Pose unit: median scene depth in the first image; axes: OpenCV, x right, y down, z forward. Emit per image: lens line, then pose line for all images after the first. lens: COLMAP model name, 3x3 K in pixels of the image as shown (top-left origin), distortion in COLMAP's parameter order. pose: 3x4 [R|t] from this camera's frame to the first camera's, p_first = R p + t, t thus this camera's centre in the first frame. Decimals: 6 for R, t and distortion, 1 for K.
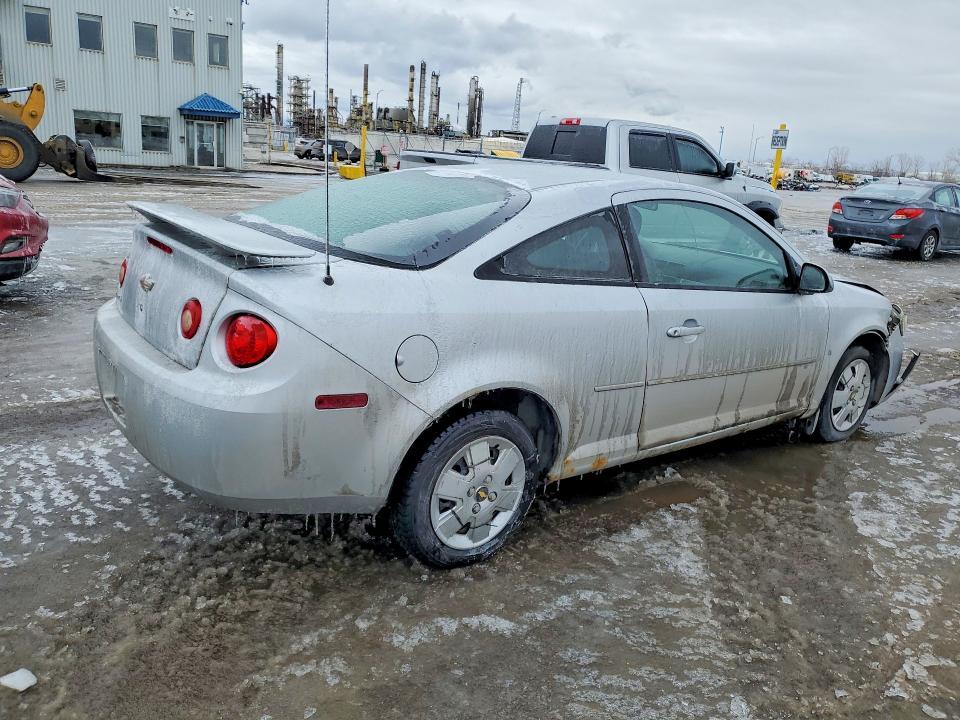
lens RADIAL K [[745.0, 0, 483.6], [0, 745.0, 357.0], [0, 0, 1]] dist [0.014845, 0.008165]
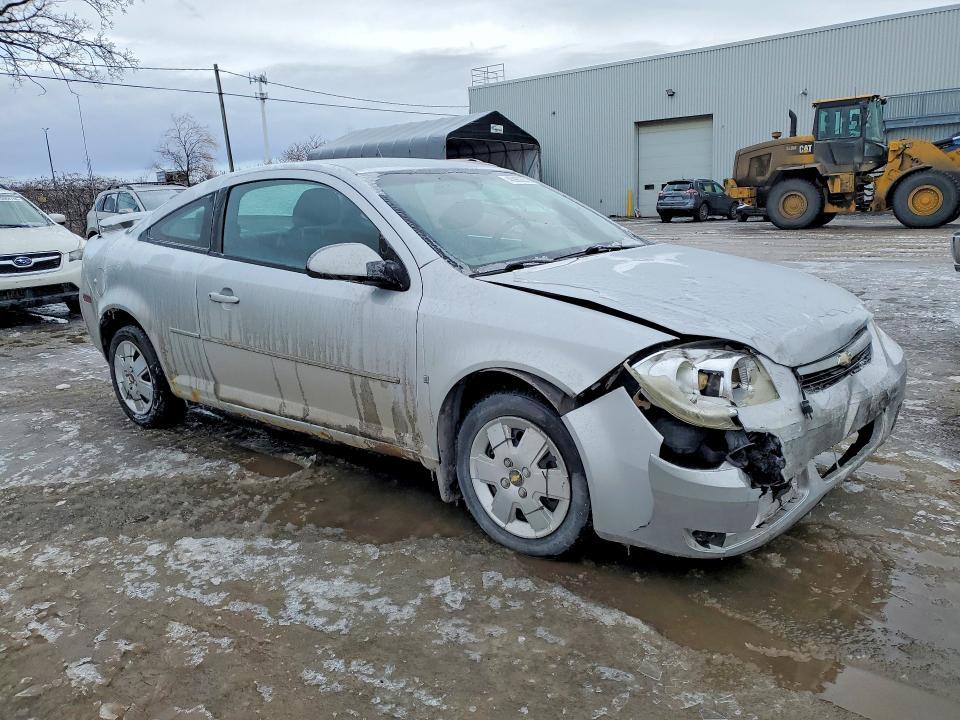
lens RADIAL K [[745.0, 0, 479.8], [0, 745.0, 360.6], [0, 0, 1]] dist [0.014845, 0.008165]
pose [[0.225605, 0.130915, -0.965383, 1.247532], [-0.201831, 0.975712, 0.085149, -0.100264], [0.953083, 0.175634, 0.246548, 0.965476]]
